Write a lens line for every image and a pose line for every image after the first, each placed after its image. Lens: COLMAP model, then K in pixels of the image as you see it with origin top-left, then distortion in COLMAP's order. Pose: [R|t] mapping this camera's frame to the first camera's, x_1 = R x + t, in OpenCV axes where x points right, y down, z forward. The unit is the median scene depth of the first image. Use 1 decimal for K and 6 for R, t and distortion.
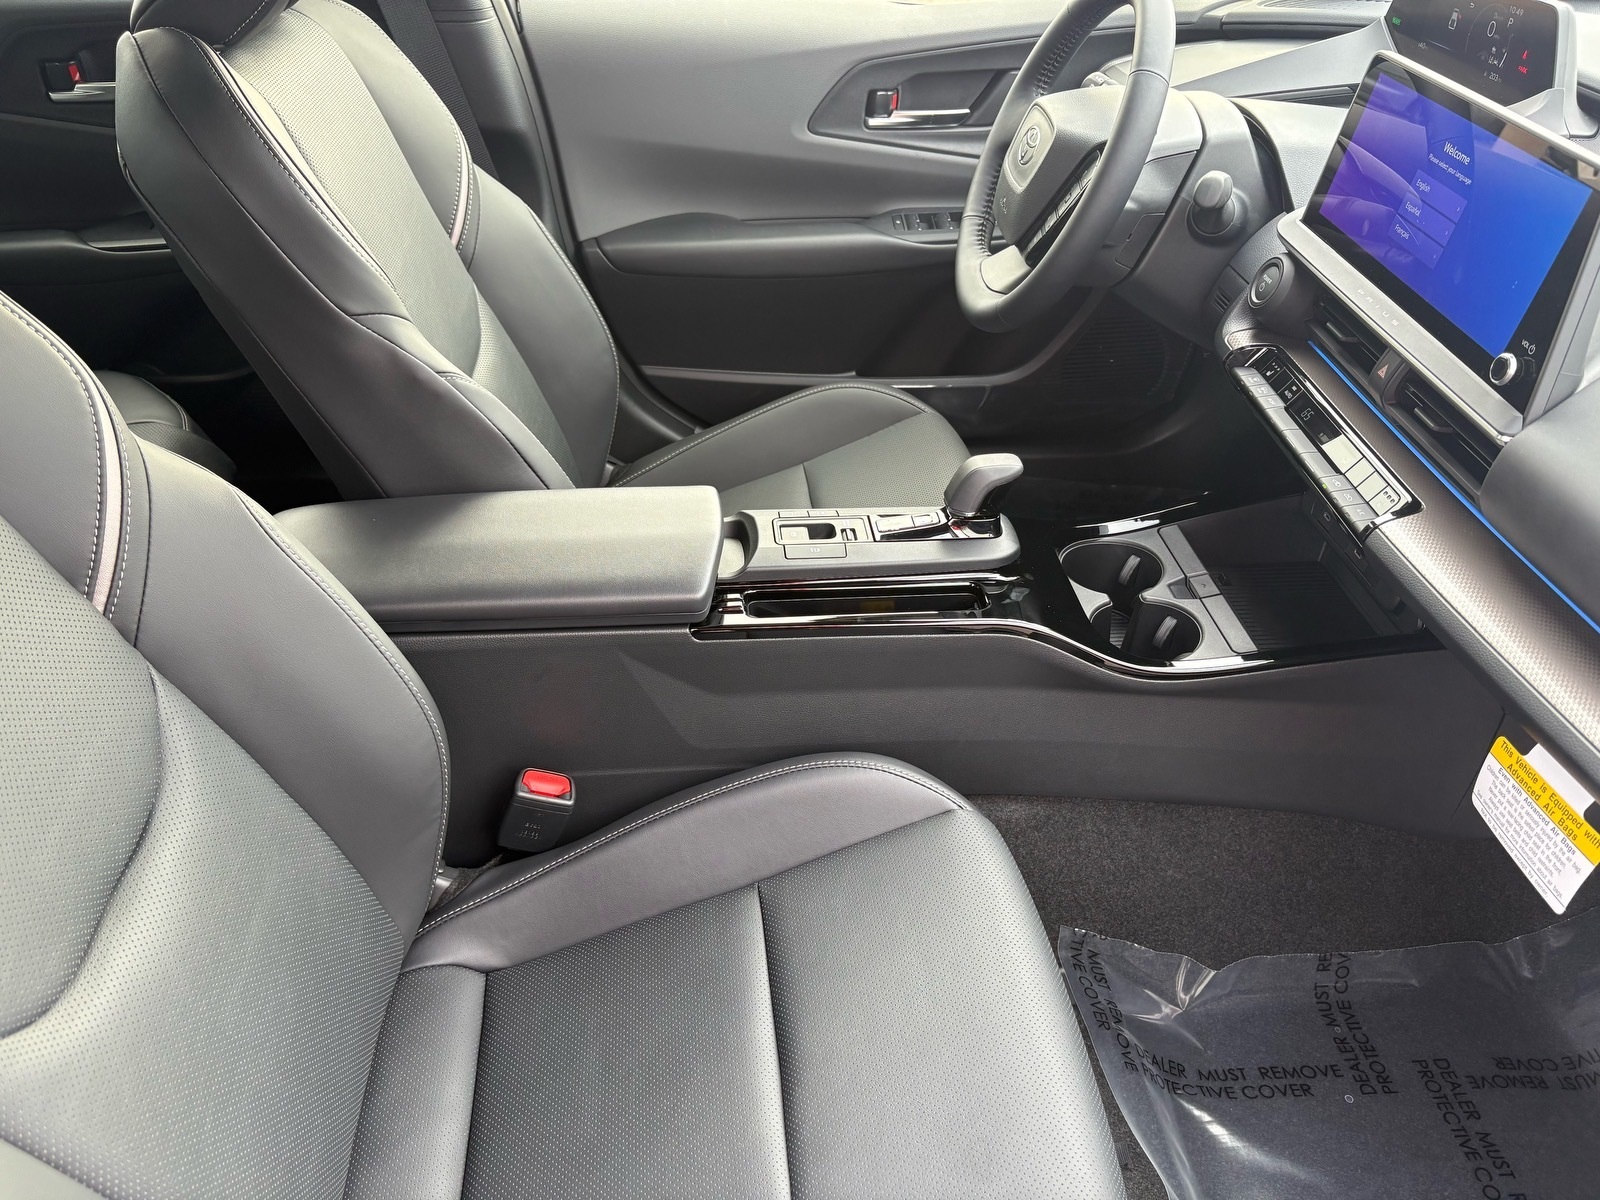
lens RADIAL K [[1221.3, 0, 809.8], [0, 1221.3, 596.6], [0, 0, 1]] dist [0.036373, -0.041790]
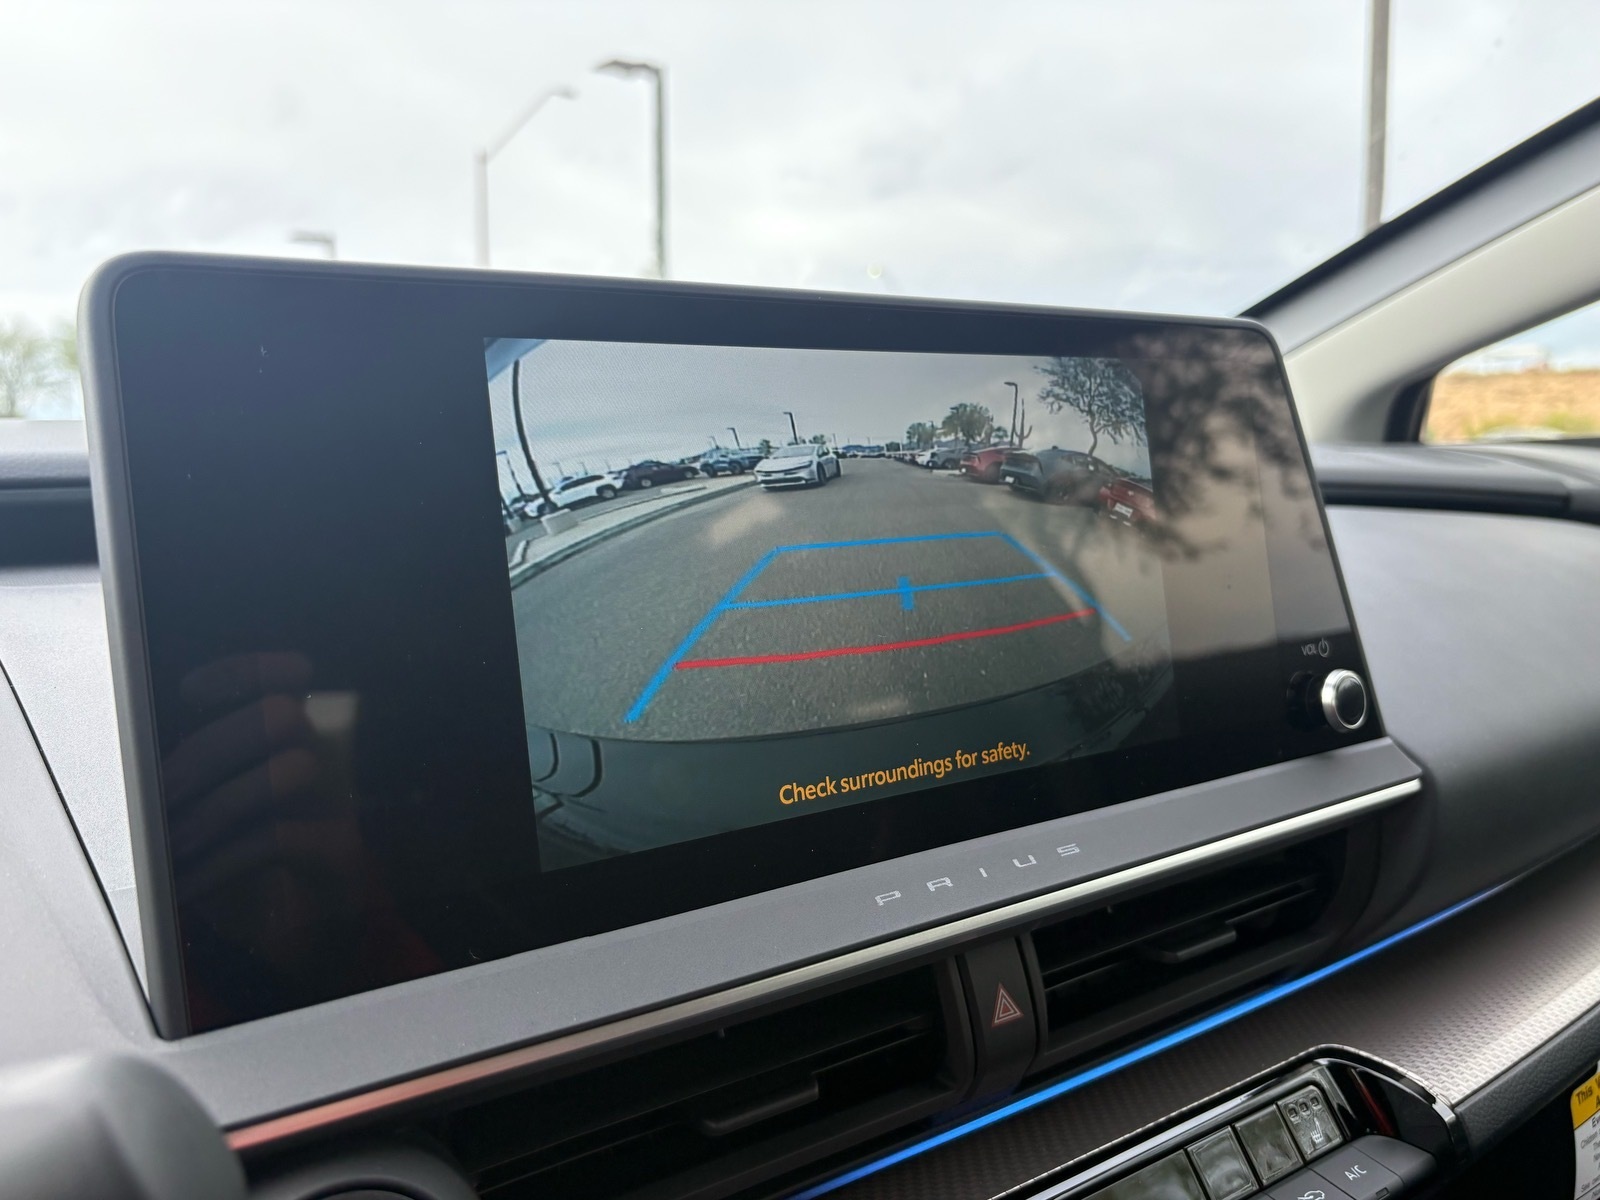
lens RADIAL K [[1276.0, 0, 800.0], [0, 1276.0, 600.0], [0, 0, 1]] dist [-0.011783, -0.019470]
pose [[-0.515927, -0.128088, 0.847002, 0.171574], [0.497383, 0.760226, 0.417931, -0.388435], [-0.697445, 0.636906, -0.328513, 0.927125]]
